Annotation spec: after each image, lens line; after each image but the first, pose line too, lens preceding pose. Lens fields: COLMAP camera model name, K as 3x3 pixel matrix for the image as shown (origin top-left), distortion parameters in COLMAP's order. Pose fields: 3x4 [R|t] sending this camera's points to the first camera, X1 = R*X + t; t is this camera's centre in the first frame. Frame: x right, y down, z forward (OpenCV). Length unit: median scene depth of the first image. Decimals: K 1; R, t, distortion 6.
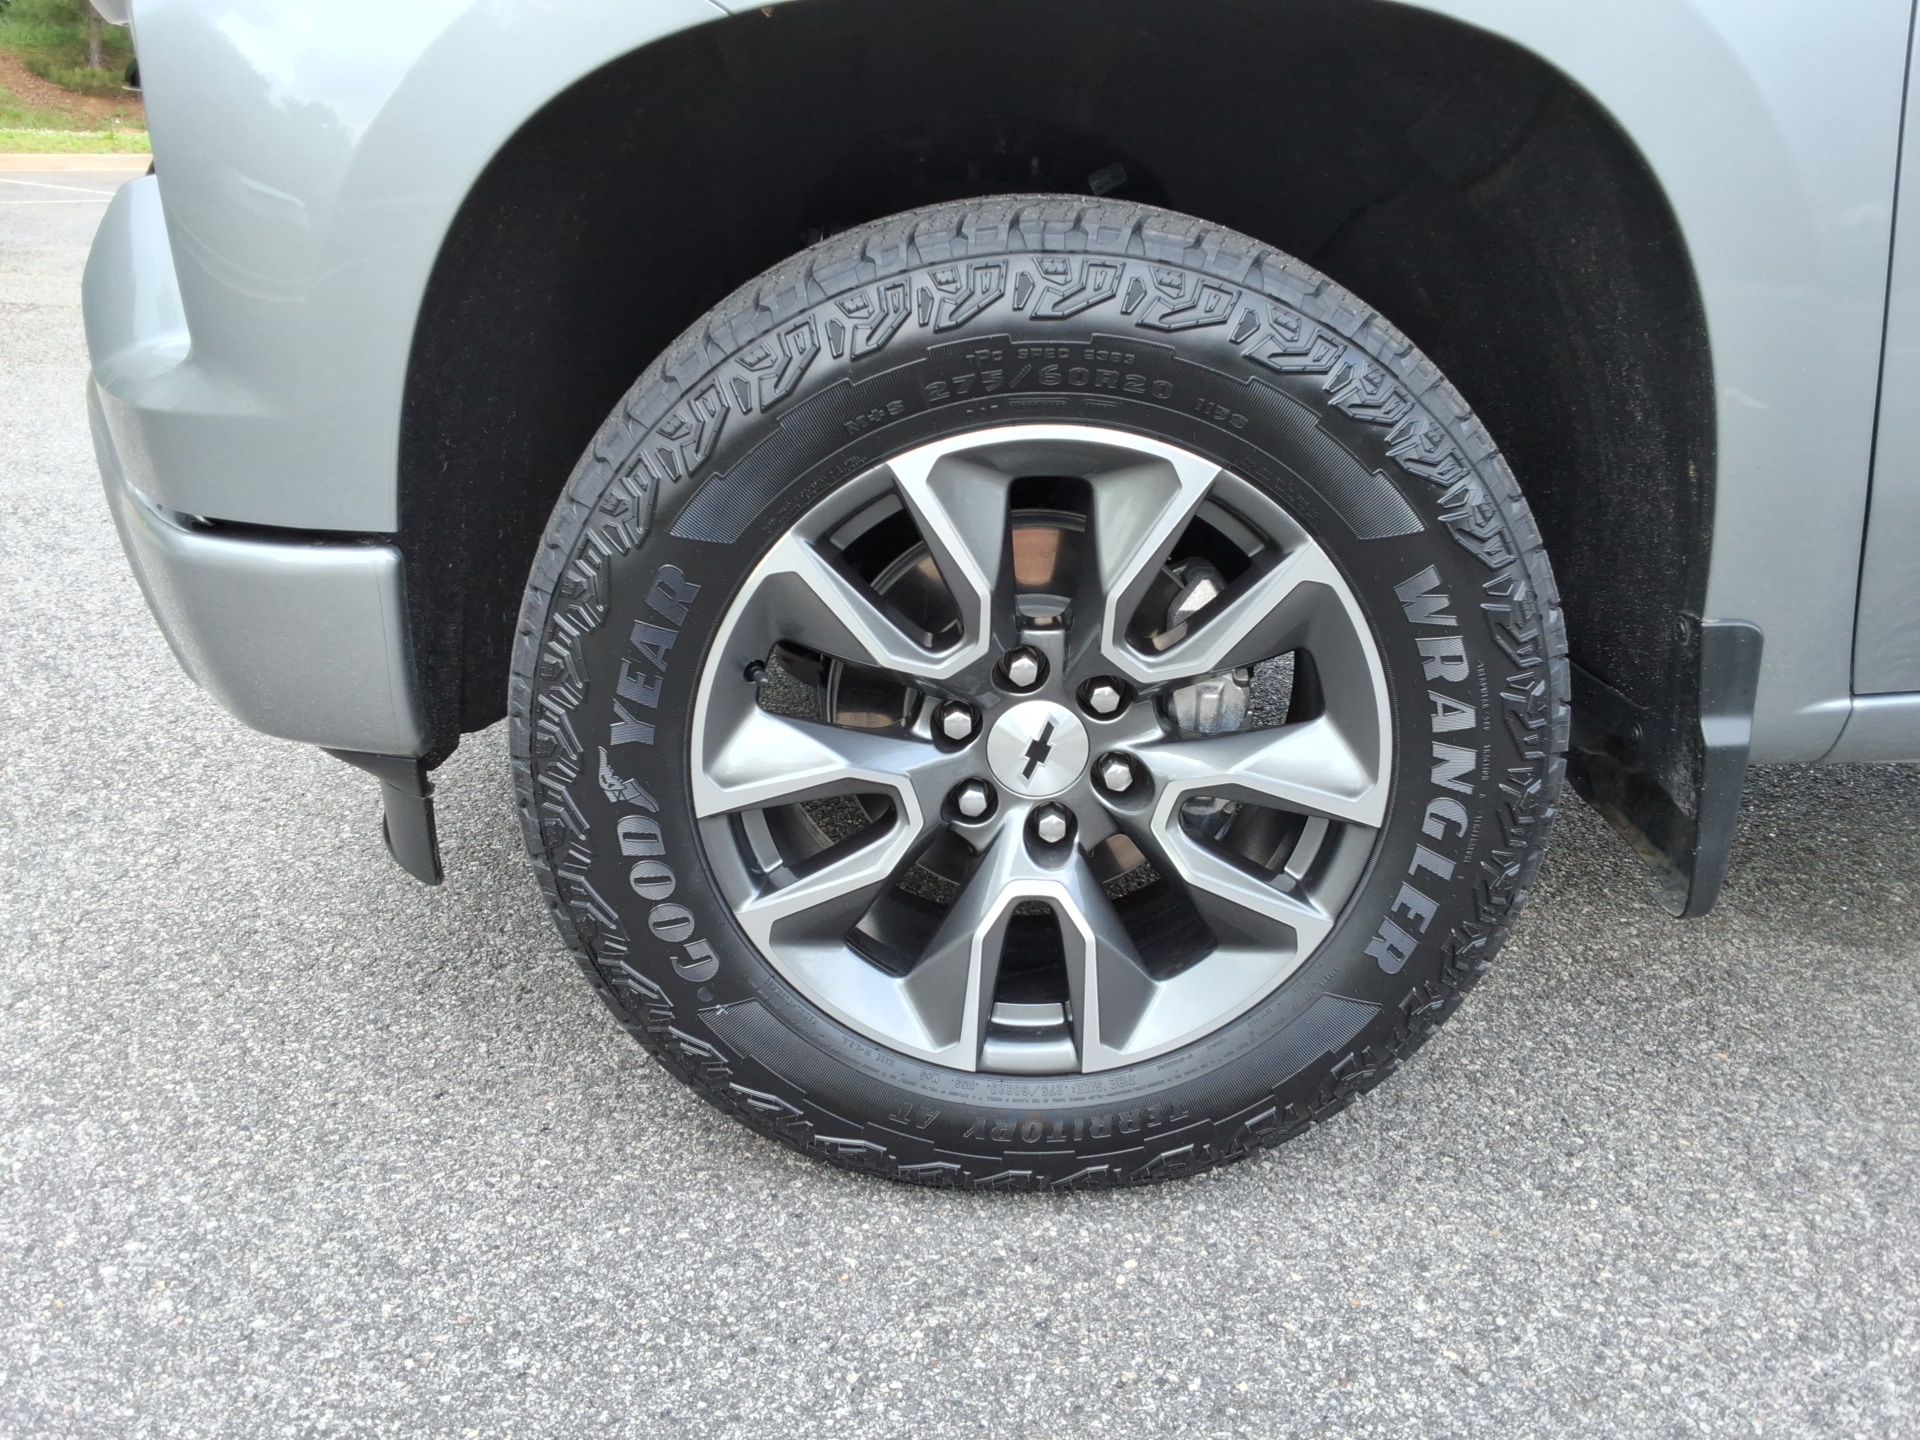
lens RADIAL K [[1551.4, 0, 948.3], [0, 1551.4, 695.0], [0, 0, 1]] dist [0.109028, -0.175500]
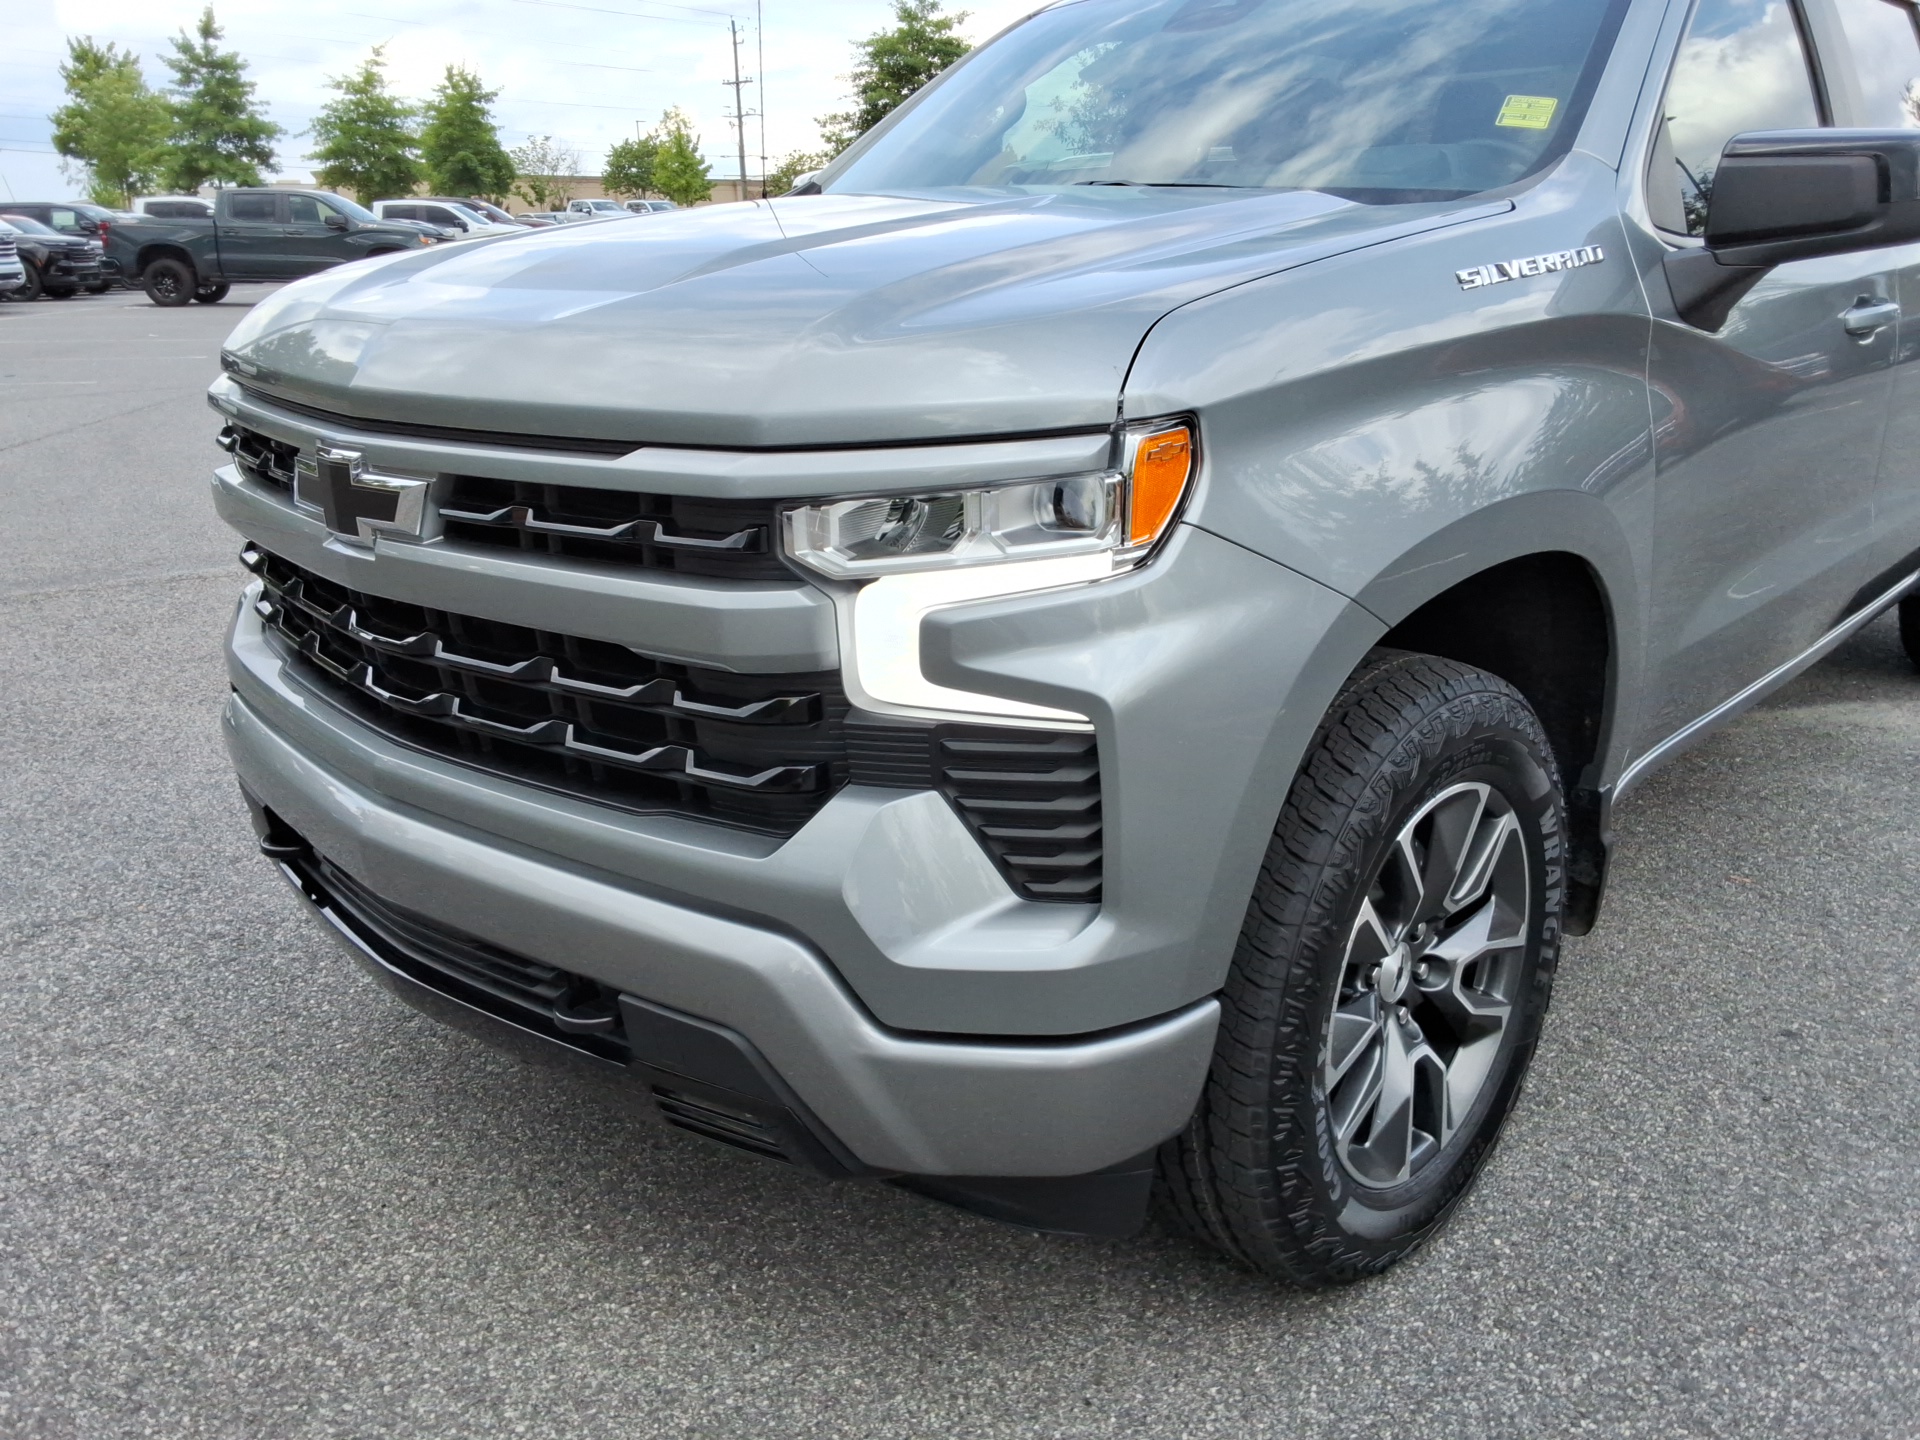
lens RADIAL K [[1551.4, 0, 963.0], [0, 1551.4, 702.9], [0, 0, 1]] dist [0.109028, -0.175500]
pose [[0.694635, -0.247004, 0.675626, -1.368973], [0.277479, 0.958521, 0.065143, -0.494522], [-0.663692, 0.142221, 0.734361, 0.050551]]
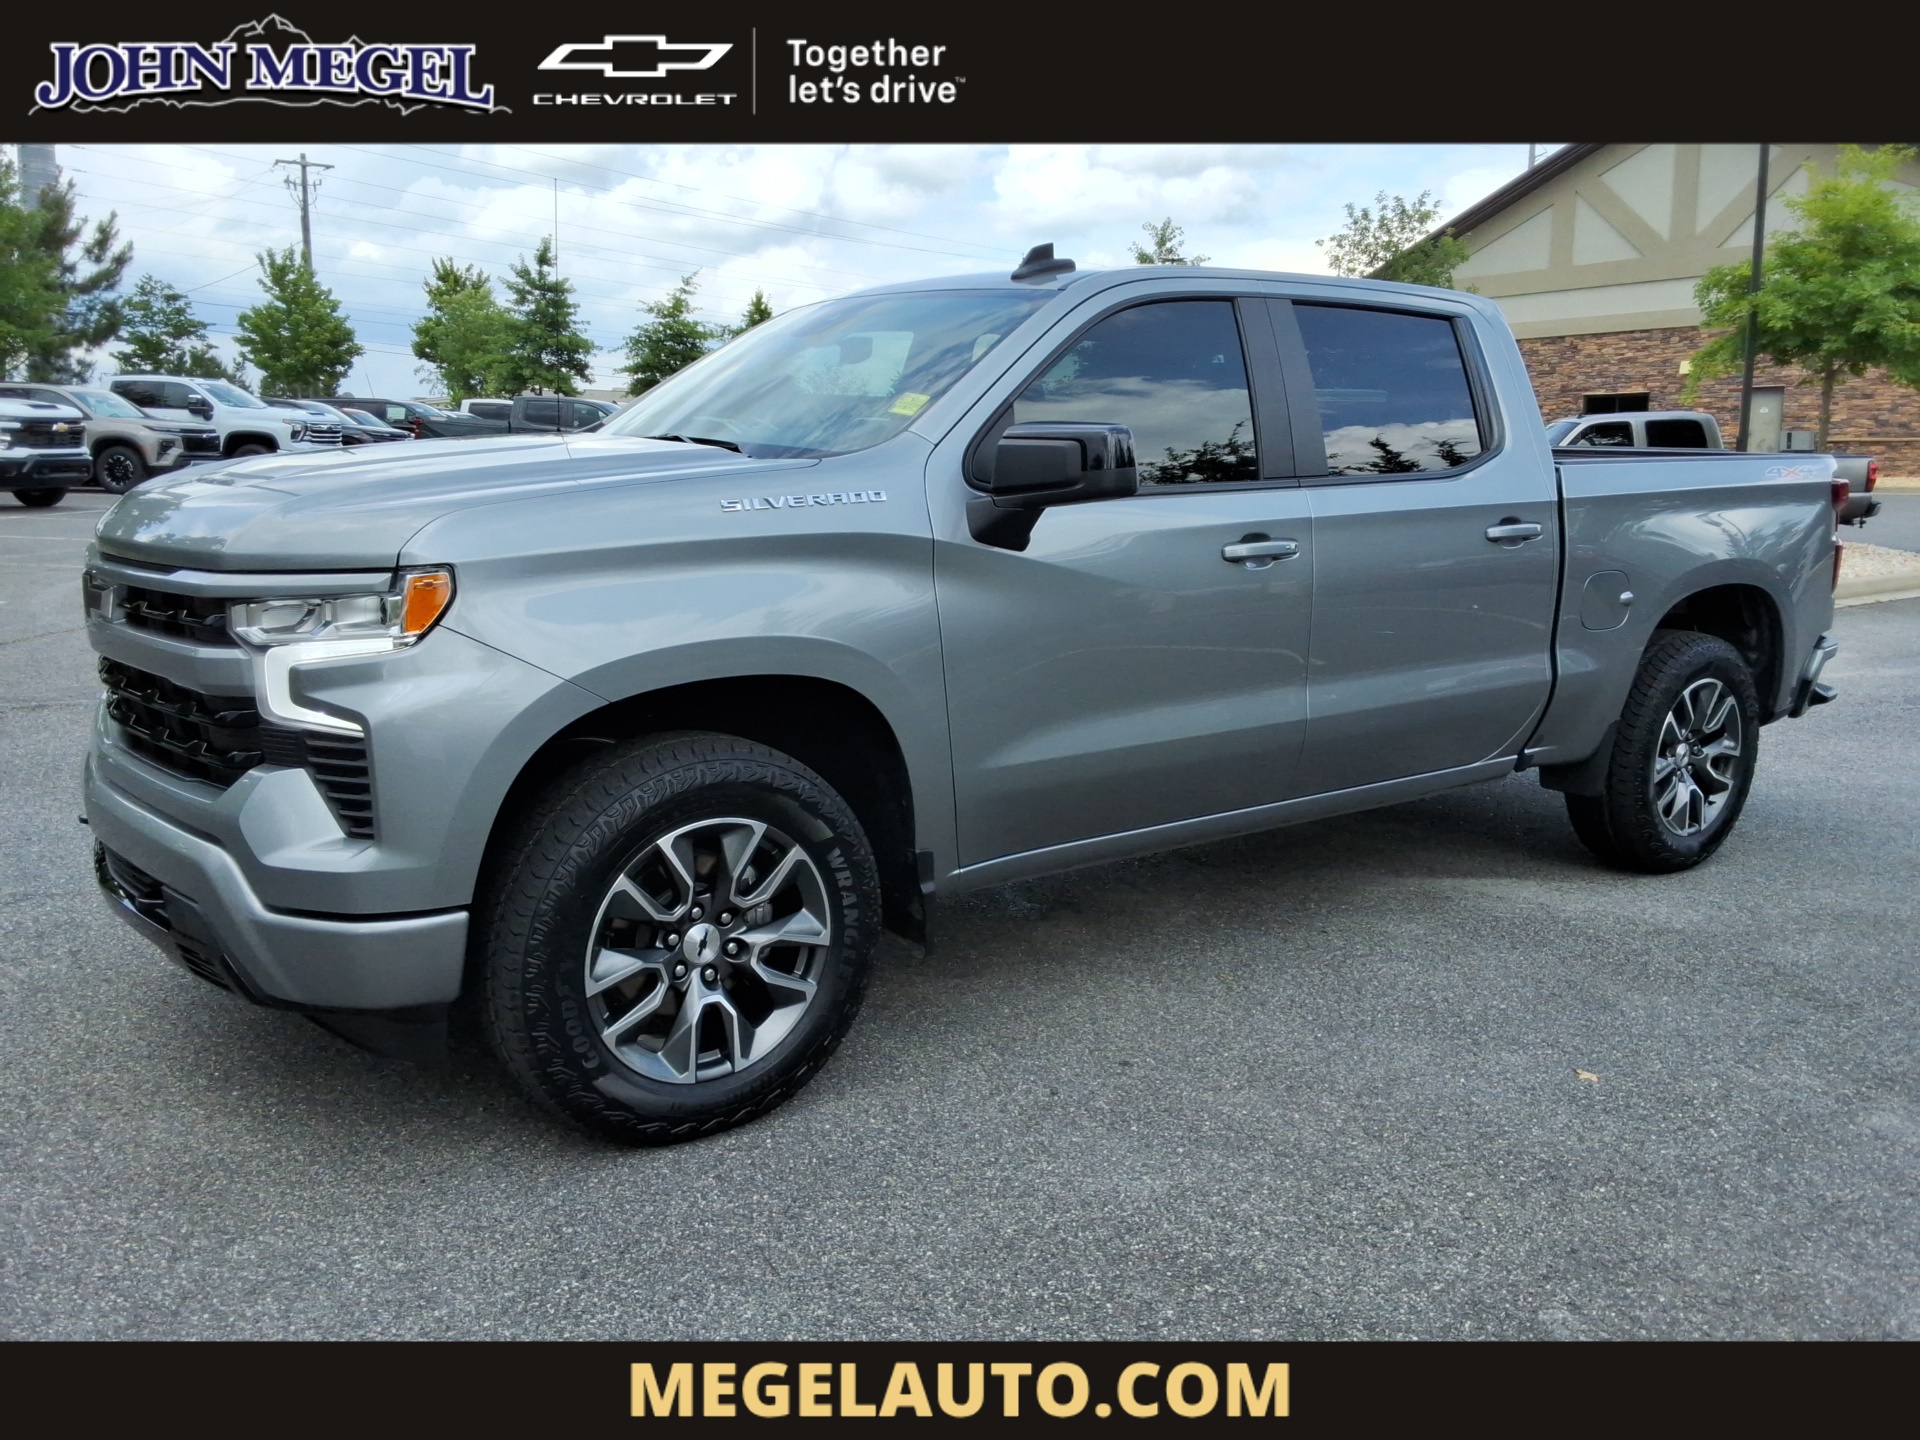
lens RADIAL K [[1551.4, 0, 976.7], [0, 1551.4, 692.7], [0, 0, 1]] dist [0.109028, -0.175500]
pose [[0.807862, -0.103119, 0.580281, -1.051997], [0.200412, 0.973968, -0.105932, -0.004560], [-0.554251, 0.201873, 0.807498, -1.427832]]
